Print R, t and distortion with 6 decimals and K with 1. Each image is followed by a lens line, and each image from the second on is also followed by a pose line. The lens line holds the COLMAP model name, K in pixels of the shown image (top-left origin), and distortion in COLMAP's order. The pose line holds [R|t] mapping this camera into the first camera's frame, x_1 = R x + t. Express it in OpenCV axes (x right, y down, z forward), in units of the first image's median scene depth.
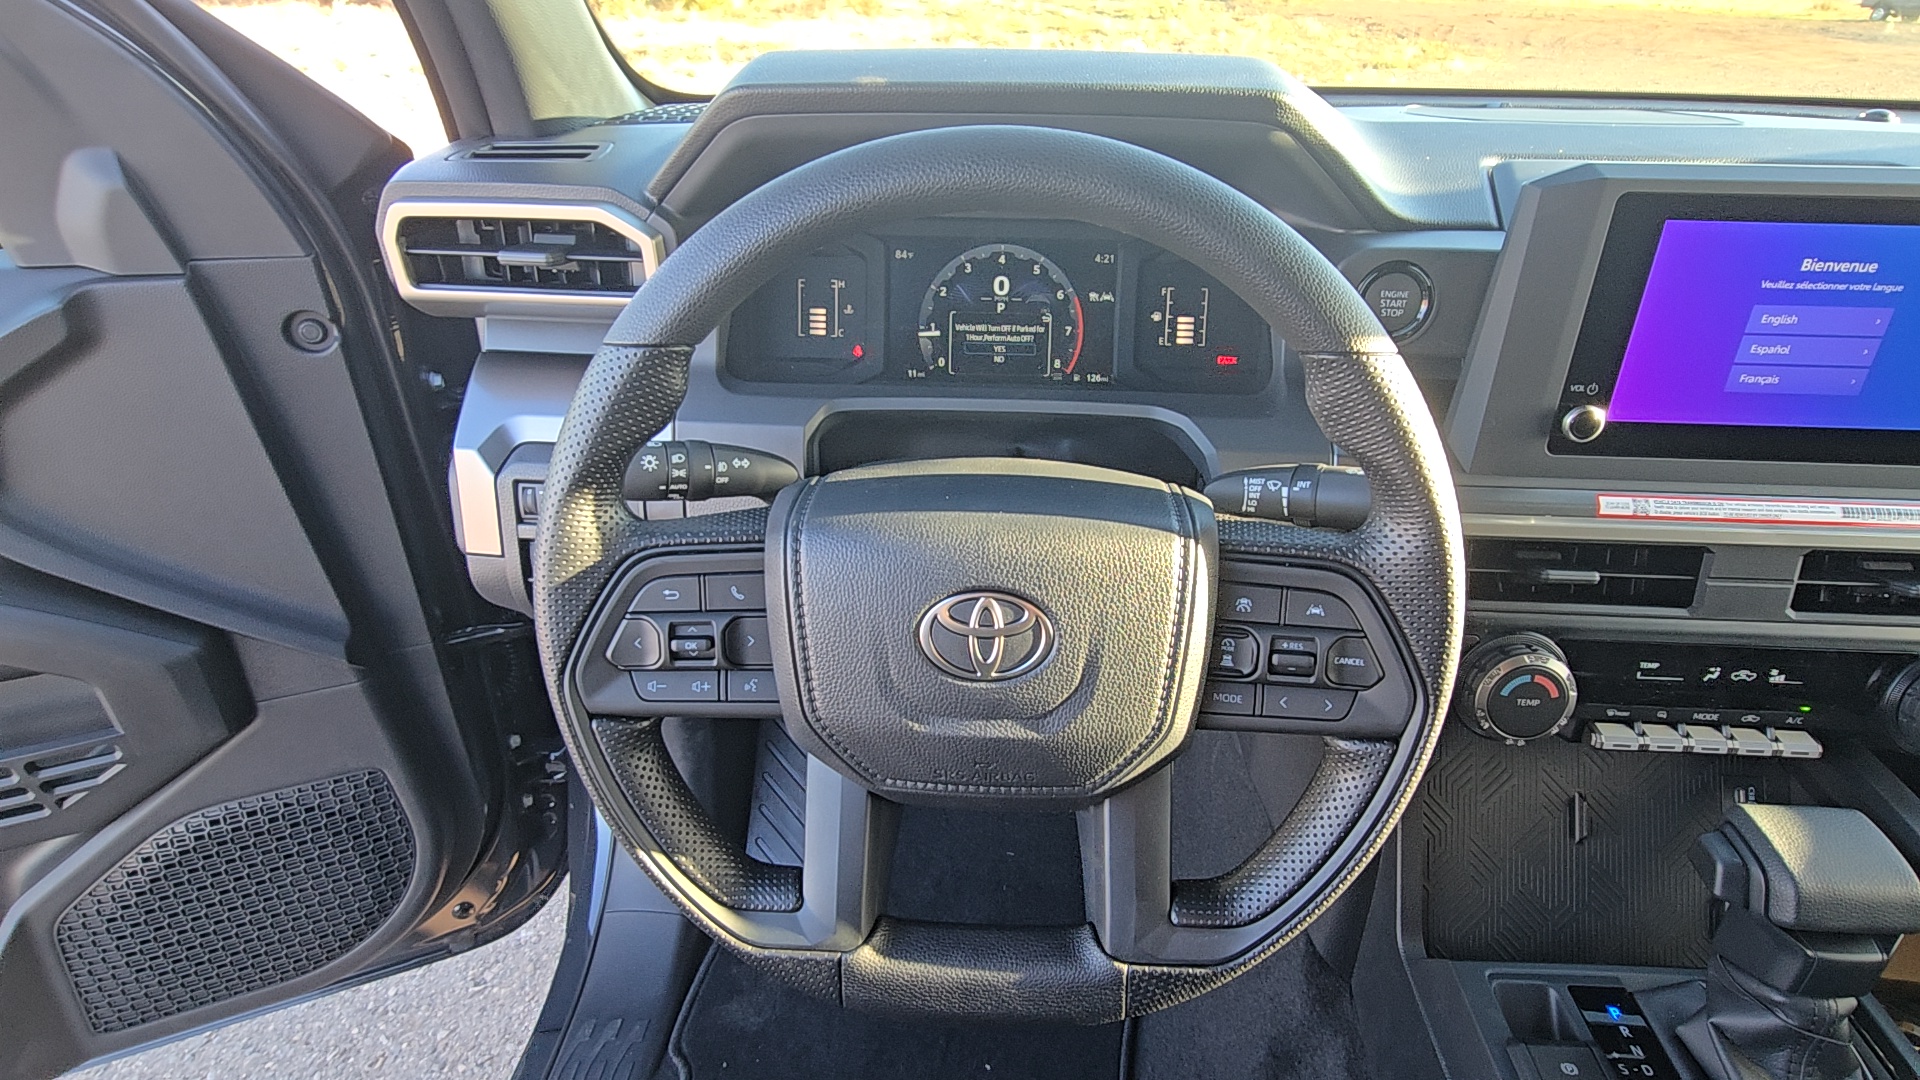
lens RADIAL K [[971.9, 0, 965.7], [0, 971.9, 543.8], [0, 0, 1]] dist [-0.005734, 0.002663]
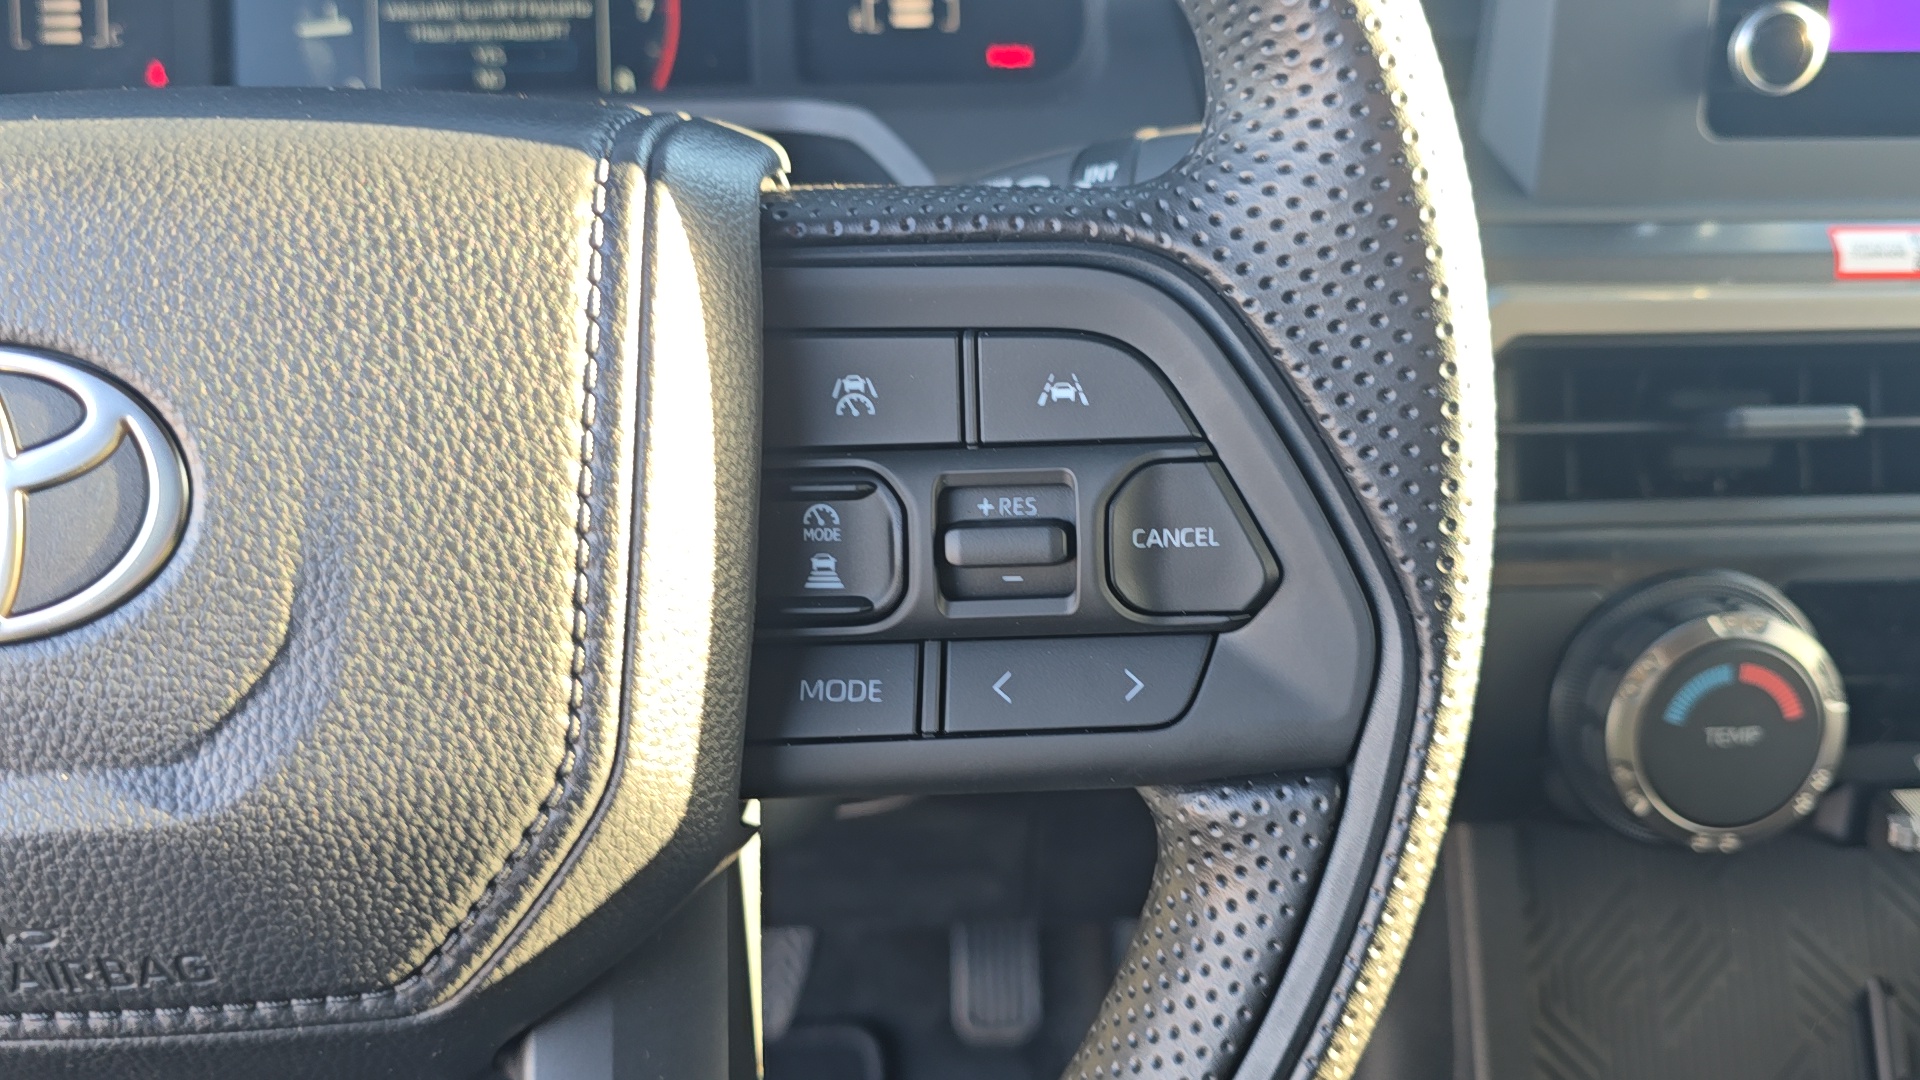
lens RADIAL K [[1595.0, 0, 971.2], [0, 1595.0, 586.8], [0, 0, 1]] dist [-0.014139, -0.005575]
pose [[0.995225, -0.062193, 0.075228, 0.220840], [0.068932, 0.993500, -0.090591, 0.141296], [-0.069104, 0.095344, 0.993043, 0.363717]]
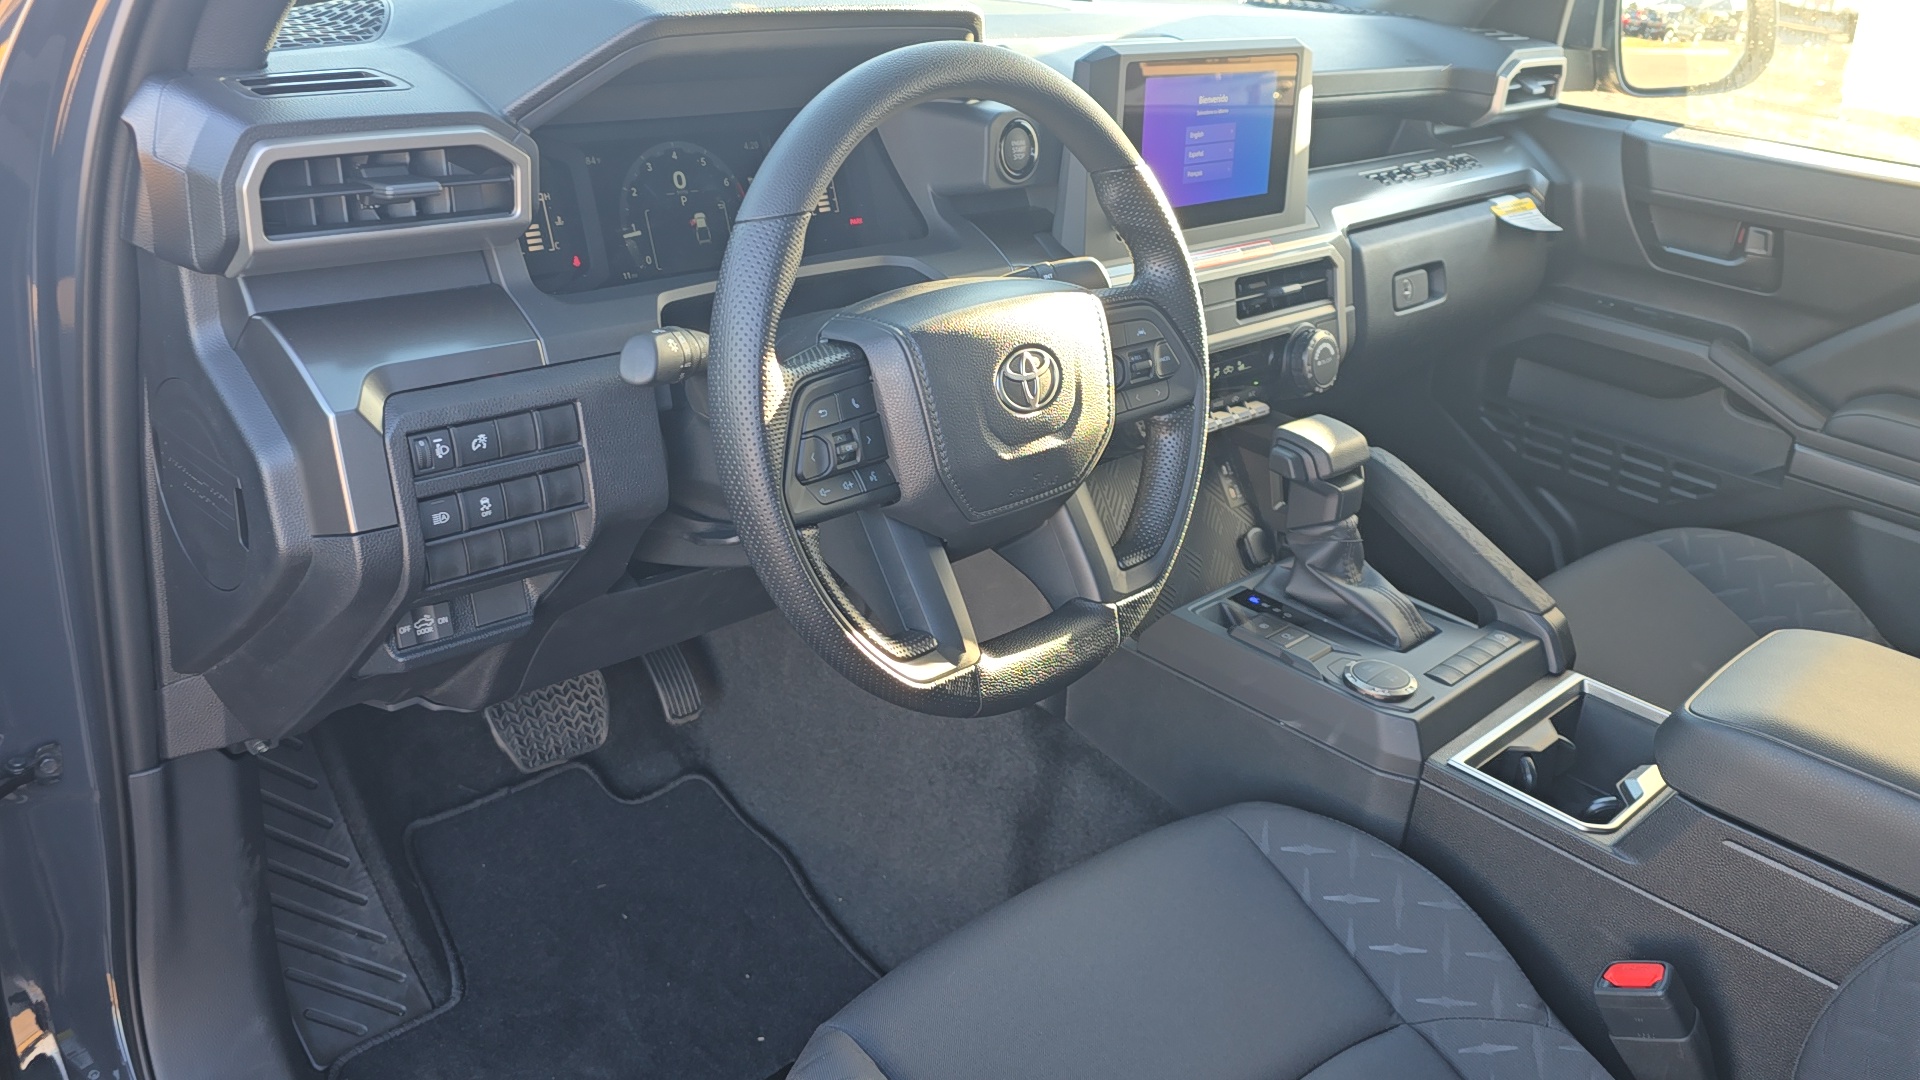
lens RADIAL K [[1595.0, 0, 966.4], [0, 1595.0, 543.7], [0, 0, 1]] dist [-0.014139, -0.005575]
pose [[0.654068, -0.264451, 0.708703, -1.336551], [0.308497, 0.948698, 0.069291, 0.099474], [-0.690669, 0.173312, 0.702096, -0.424611]]
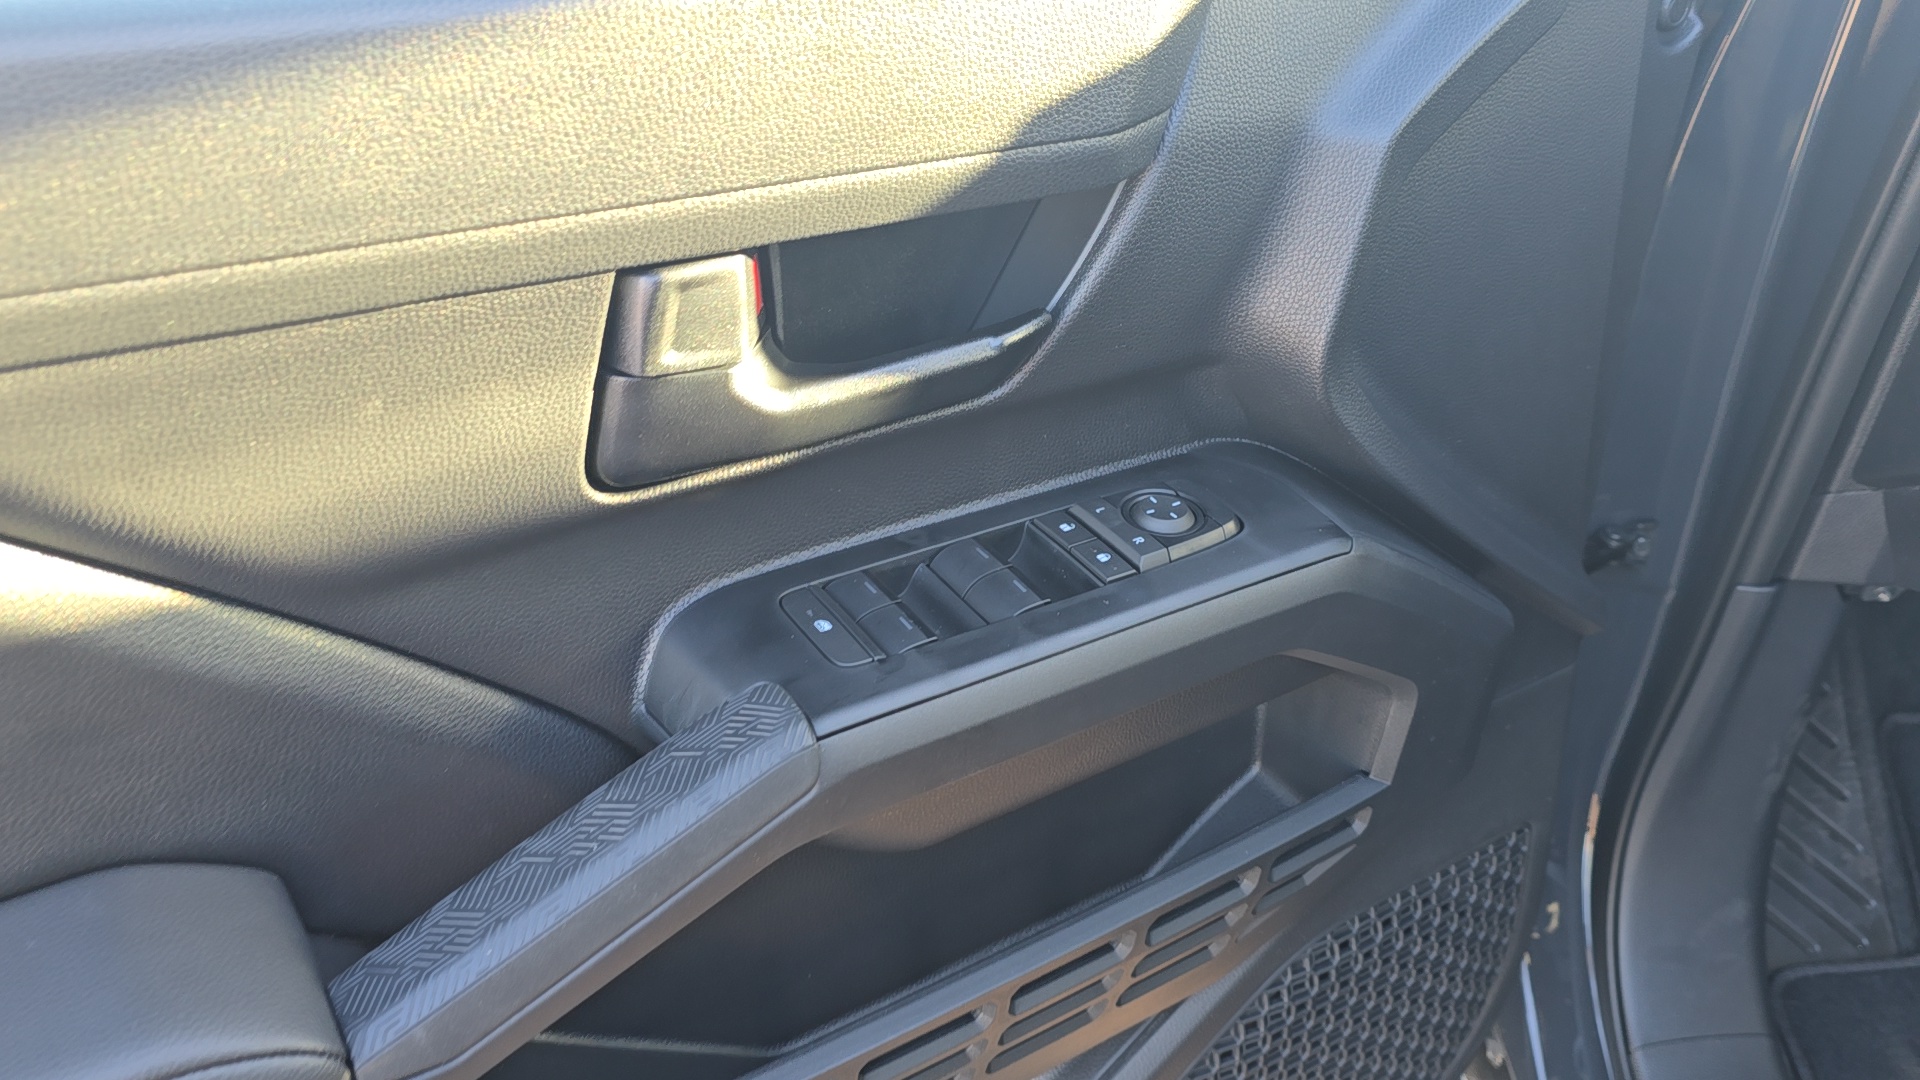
lens RADIAL K [[1595.0, 0, 951.5], [0, 1595.0, 534.6], [0, 0, 1]] dist [-0.014139, -0.005575]
pose [[0.990761, -0.080070, 0.109459, -1.659500], [0.075294, 0.996048, 0.047100, -0.000472], [-0.112798, -0.038423, 0.992875, 0.232054]]
